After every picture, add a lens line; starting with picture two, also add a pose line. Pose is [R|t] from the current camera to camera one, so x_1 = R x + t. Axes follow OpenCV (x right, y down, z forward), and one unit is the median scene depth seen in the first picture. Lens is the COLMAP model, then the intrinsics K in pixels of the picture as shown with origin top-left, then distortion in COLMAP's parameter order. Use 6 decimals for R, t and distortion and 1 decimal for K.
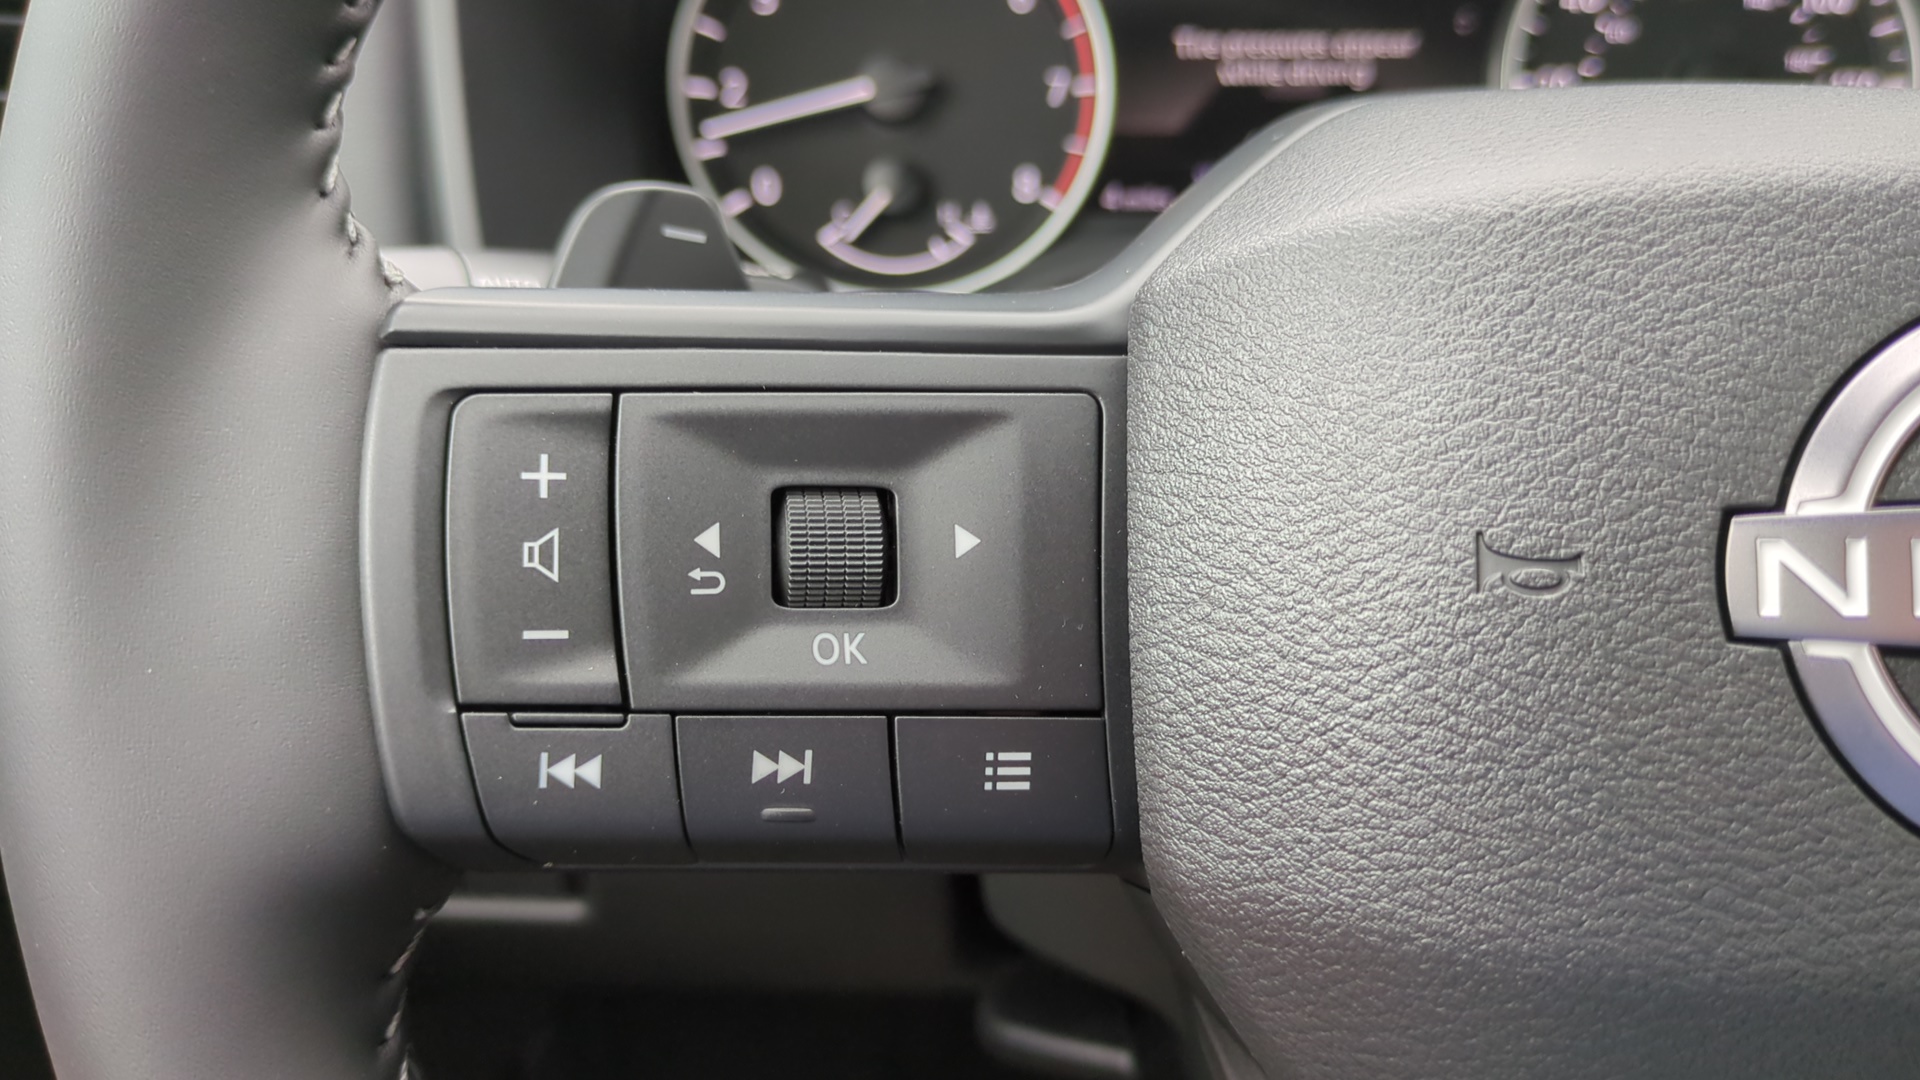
lens RADIAL K [[1729.6, 0, 960.0], [0, 1729.6, 540.0], [0, 0, 1]] dist [-0.091218, 0.002673]
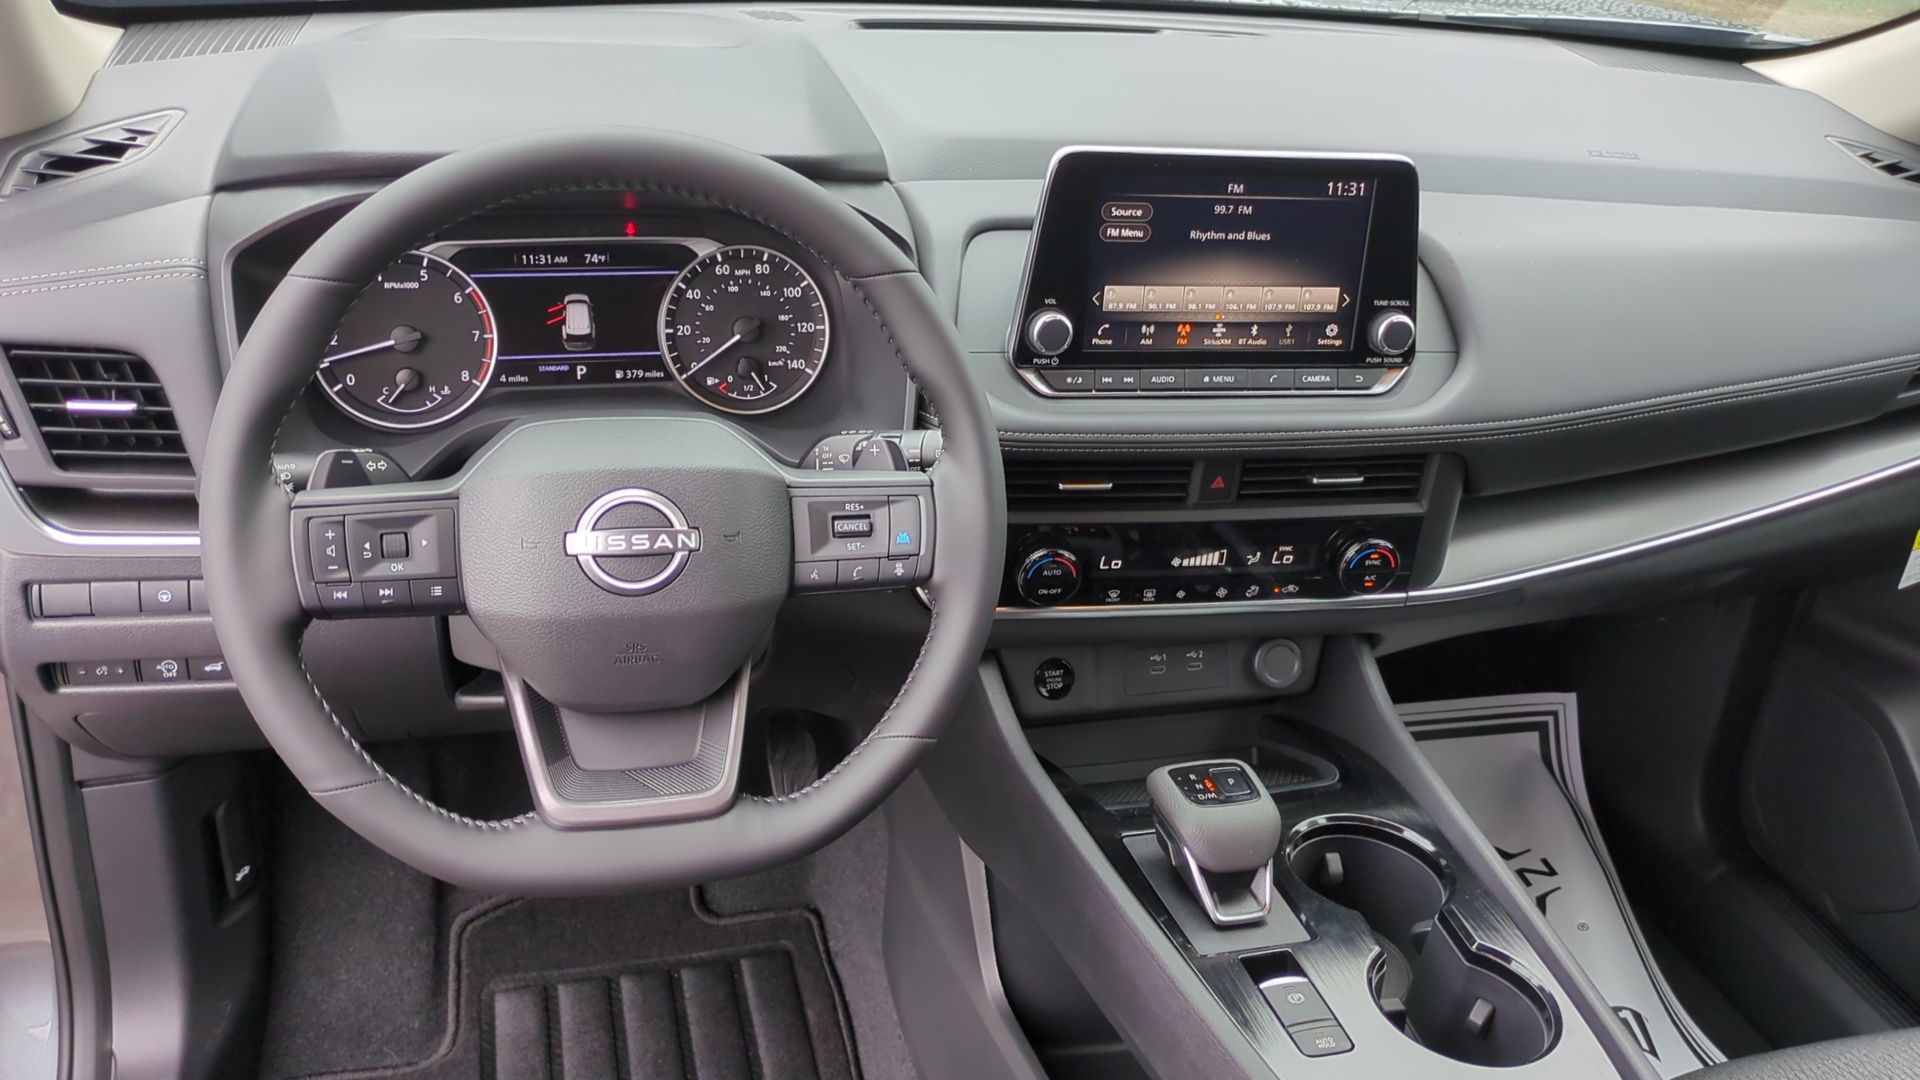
lens RADIAL K [[1464.2, 0, 960.0], [0, 1464.2, 540.0], [0, 0, 1]] dist [-0.000103, 0.000438]
pose [[0.952704, -0.049998, 0.299759, 0.200911], [0.034661, 0.997814, 0.056268, -0.184098], [-0.301917, -0.043216, 0.952354, -3.298072]]
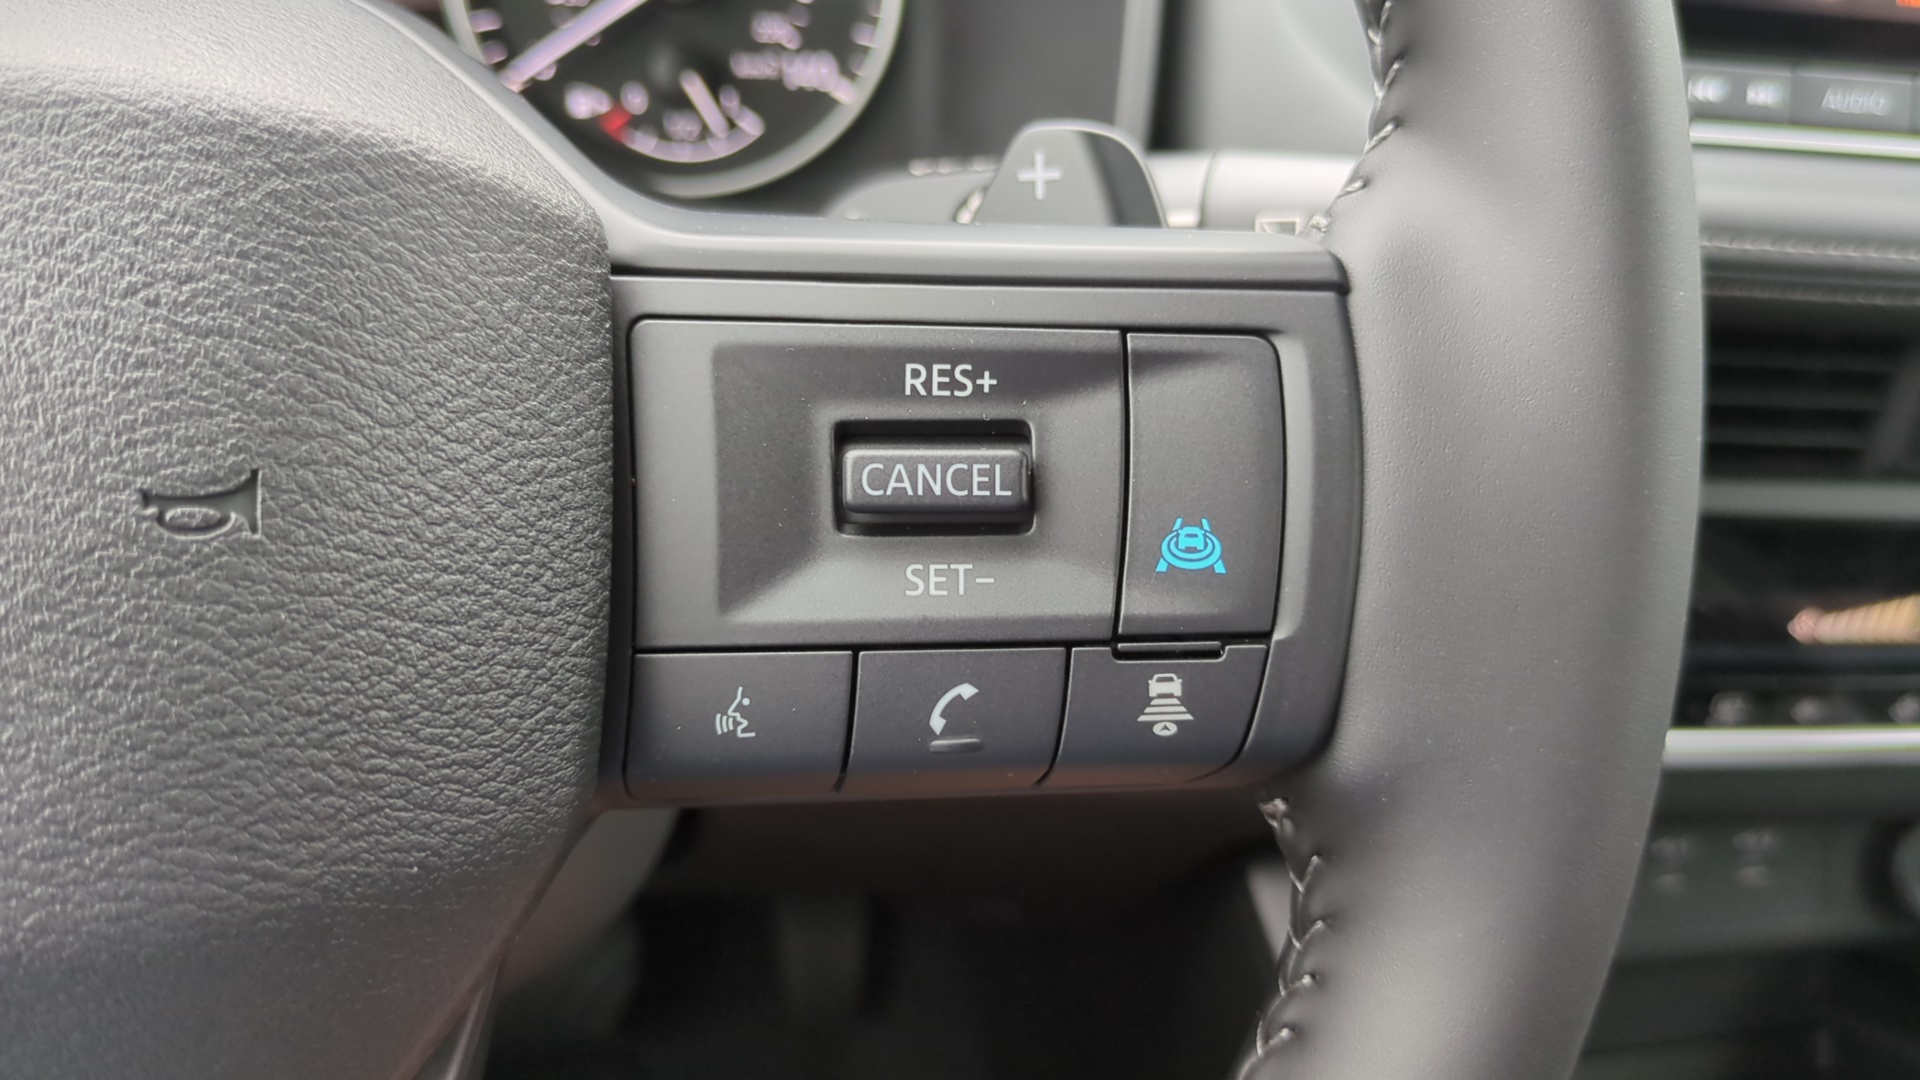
lens RADIAL K [[1729.6, 0, 960.0], [0, 1729.6, 540.0], [0, 0, 1]] dist [-0.091218, 0.002673]
pose [[0.970753, -0.016665, 0.239502, 0.982024], [0.001579, 0.998010, 0.063041, -0.016367], [-0.240076, -0.060819, 0.968847, -0.008300]]
